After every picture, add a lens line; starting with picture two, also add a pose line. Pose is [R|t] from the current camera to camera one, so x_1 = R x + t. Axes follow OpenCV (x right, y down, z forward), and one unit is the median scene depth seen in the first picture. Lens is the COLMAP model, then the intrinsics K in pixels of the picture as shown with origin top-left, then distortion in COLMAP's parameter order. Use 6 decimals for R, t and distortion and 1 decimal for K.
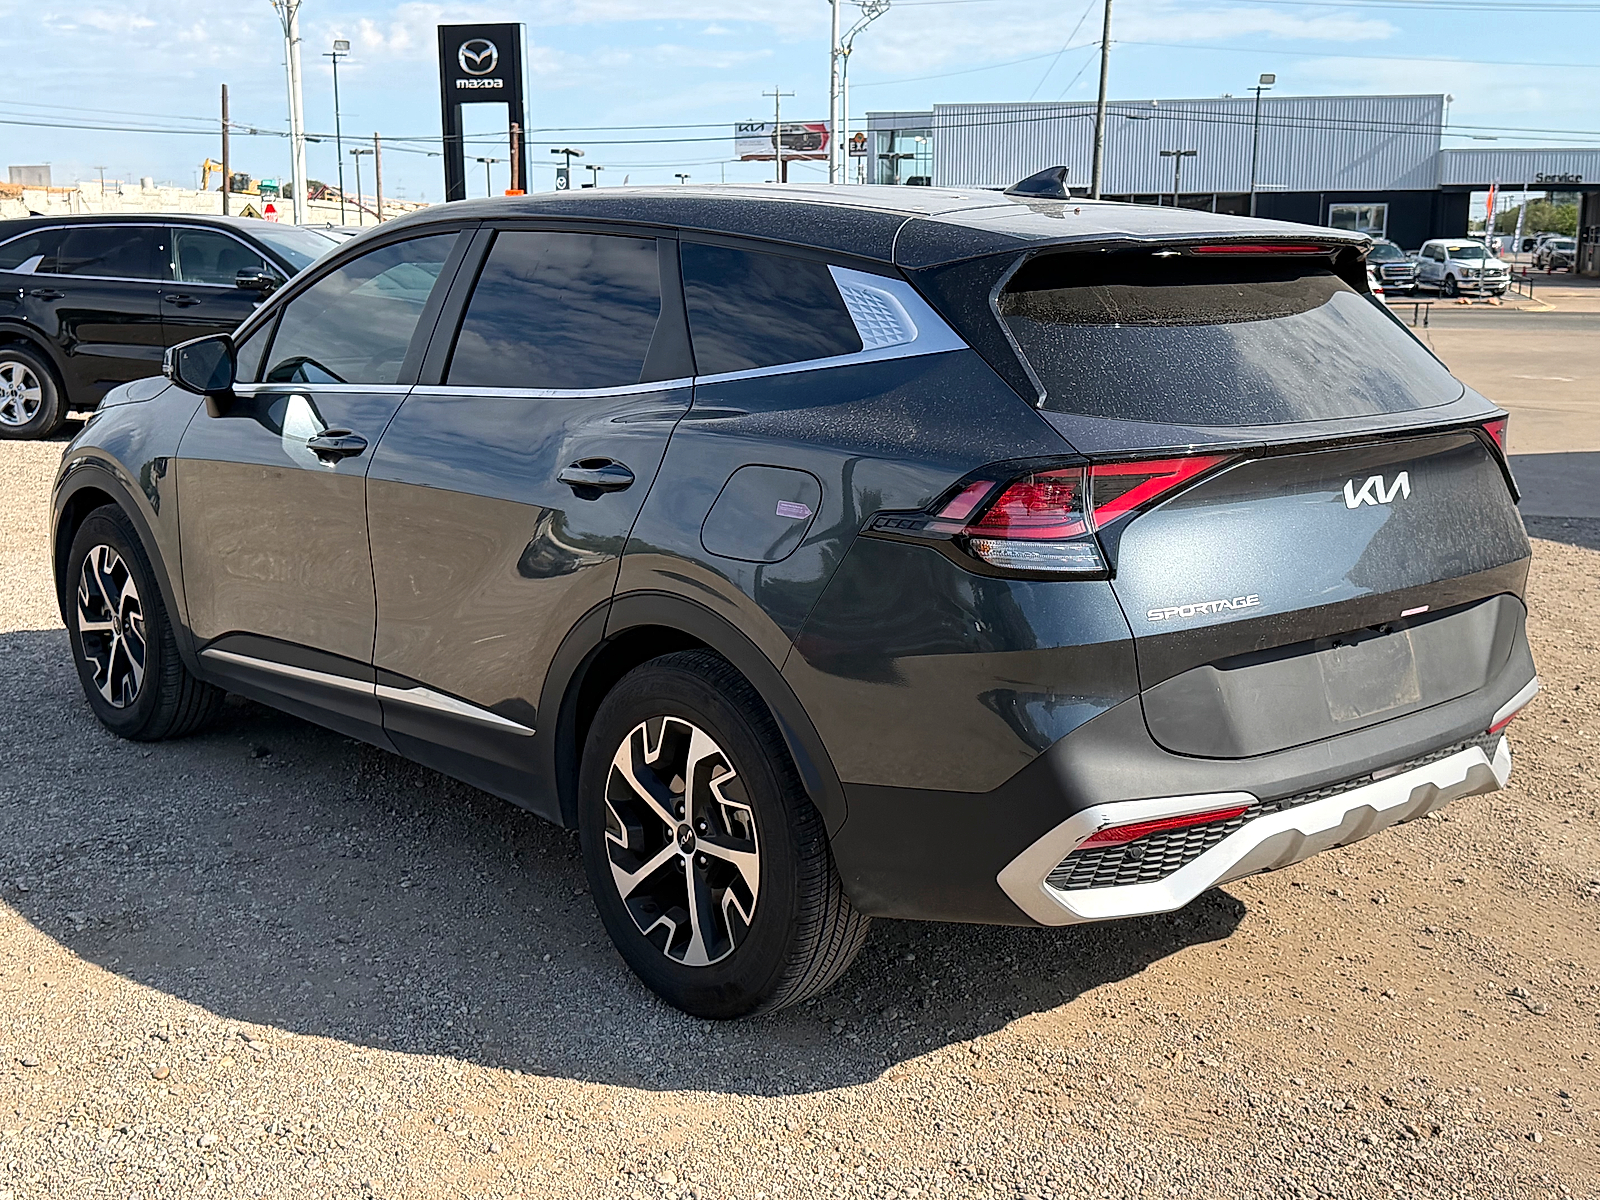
lens RADIAL K [[1969.2, 0, 800.0], [0, 1969.2, 600.0], [0, 0, 1]] dist [0.043536, 0.009058]
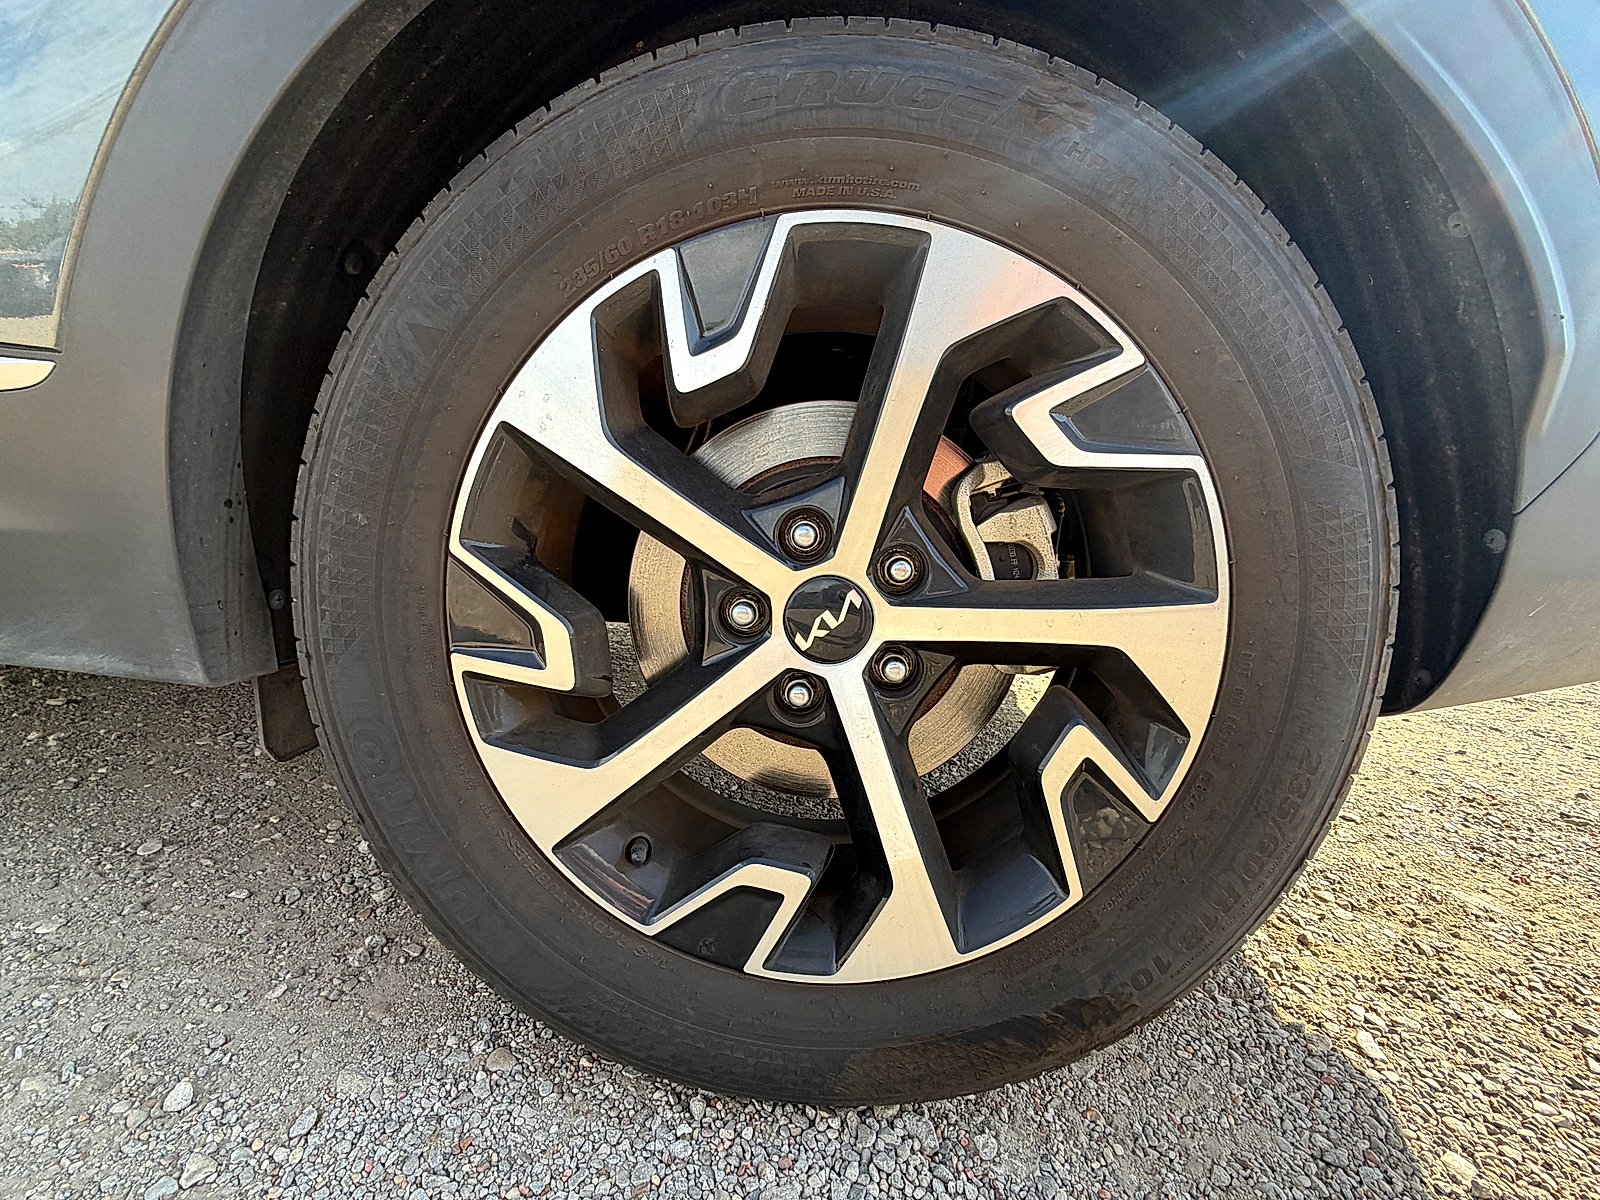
lens RADIAL K [[697.6, 0, 800.0], [0, 697.6, 600.0], [0, 0, 1]] dist [-0.001522, -0.000252]
pose [[0.684878, -0.068553, 0.725426, -0.146072], [0.069125, 0.997187, 0.028973, 0.113295], [-0.725372, 0.030302, 0.687690, 0.913370]]
